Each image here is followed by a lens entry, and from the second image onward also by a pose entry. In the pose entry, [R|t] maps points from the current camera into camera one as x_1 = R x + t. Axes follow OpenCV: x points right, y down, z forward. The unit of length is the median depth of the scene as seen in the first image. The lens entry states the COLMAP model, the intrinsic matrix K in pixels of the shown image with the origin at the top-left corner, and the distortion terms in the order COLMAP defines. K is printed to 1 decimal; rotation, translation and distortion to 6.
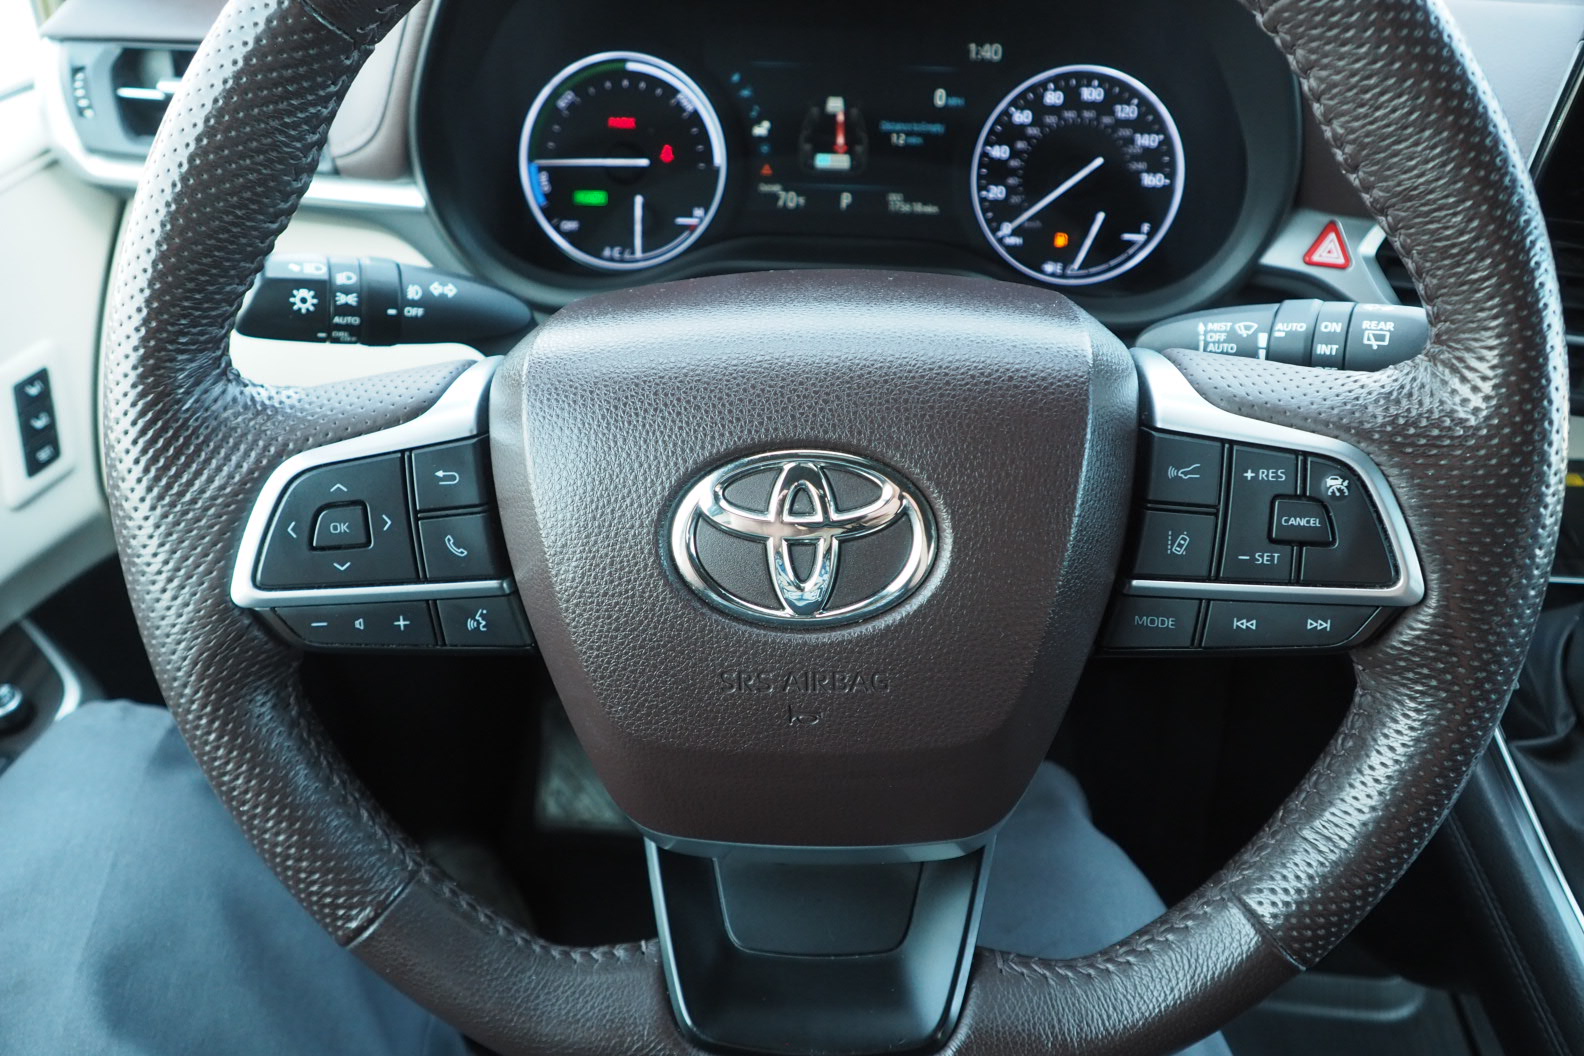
lens RADIAL K [[1119.8, 0, 786.5], [0, 1119.8, 534.2], [0, 0, 1]] dist [-0.038316, -0.000418]
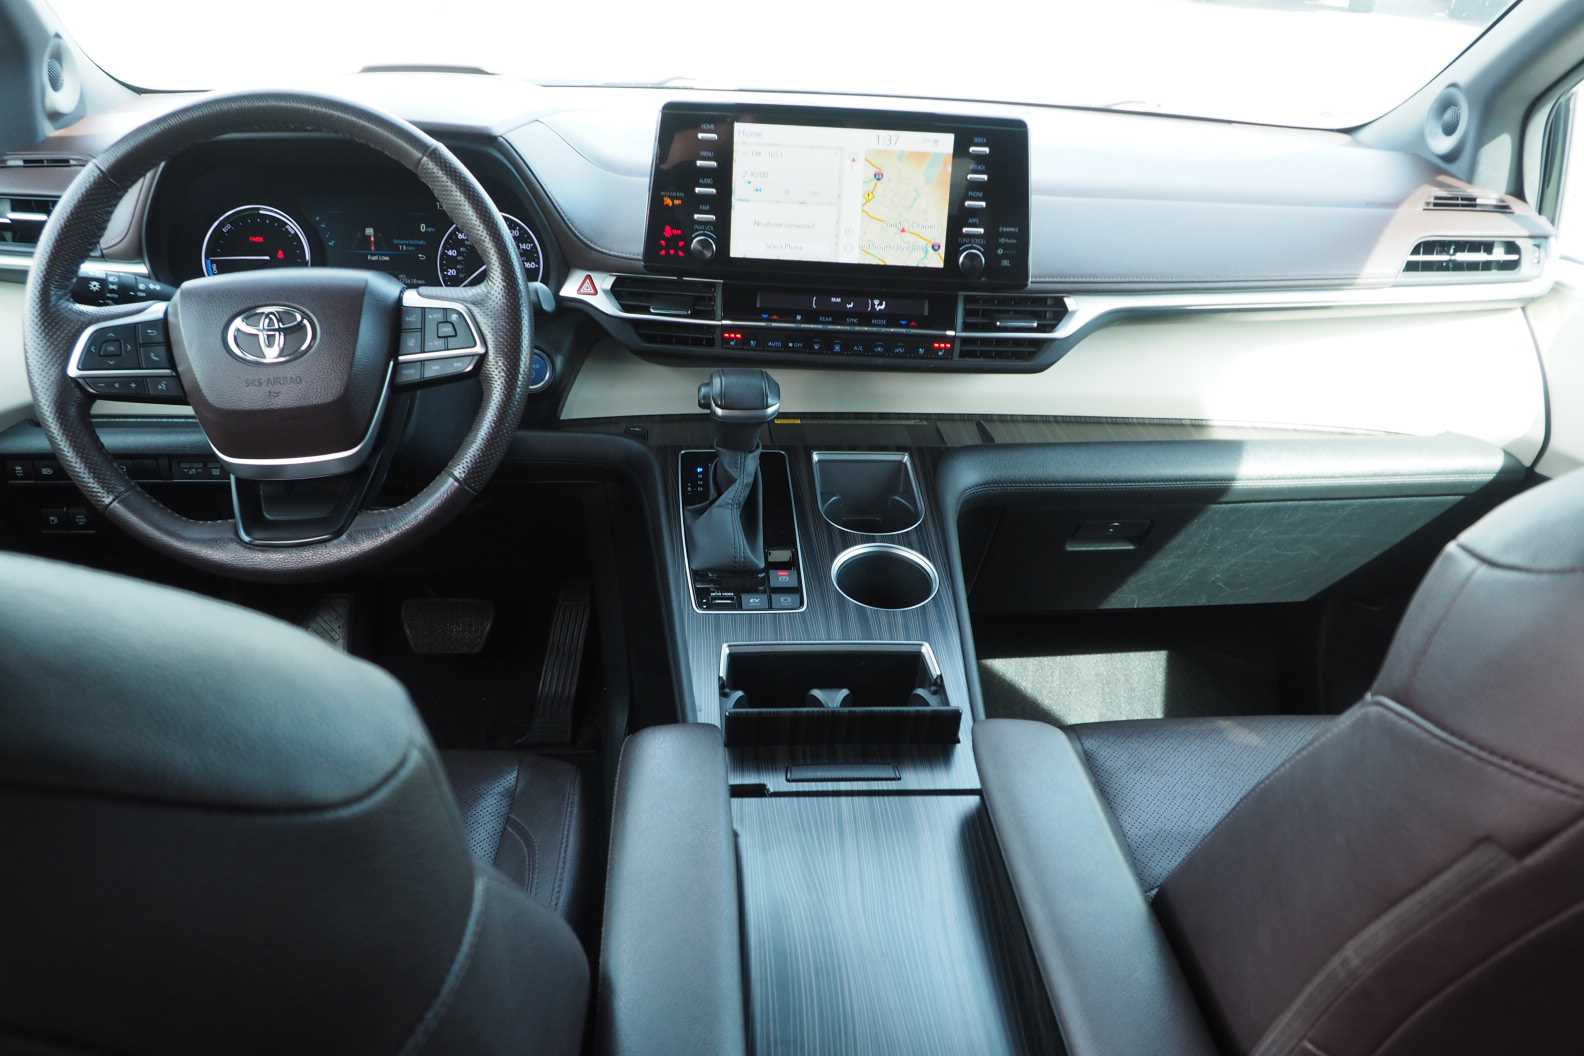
lens RADIAL K [[1348.9, 0, 809.7], [0, 1348.9, 528.6], [0, 0, 1]] dist [-0.017374, 0.000828]
pose [[0.988149, -0.028784, 0.150776, 0.790910], [0.061011, 0.974988, -0.213720, 1.235145], [-0.140853, 0.220386, 0.965189, -2.338416]]
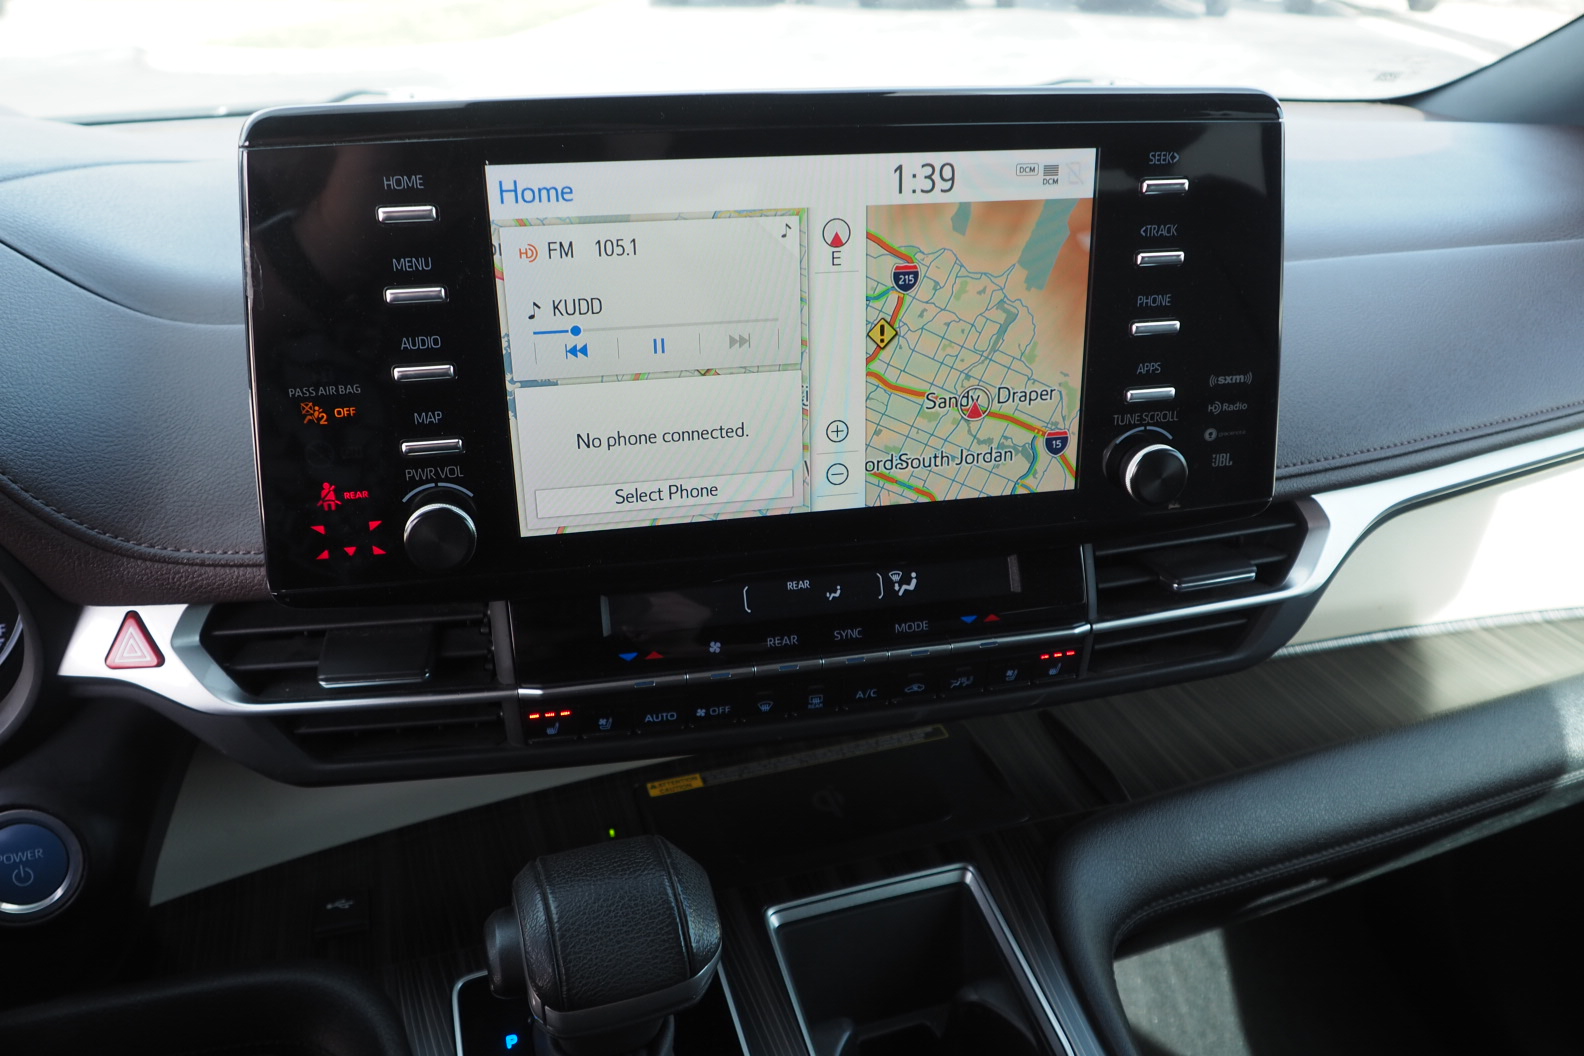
lens RADIAL K [[1187.1, 0, 792.0], [0, 1187.1, 528.0], [0, 0, 1]] dist [-0.023721, -0.000857]
pose [[0.930740, -0.164242, 0.326722, 1.039991], [0.227108, 0.959887, -0.164436, -0.145326], [-0.286608, 0.227249, 0.930706, 0.095211]]
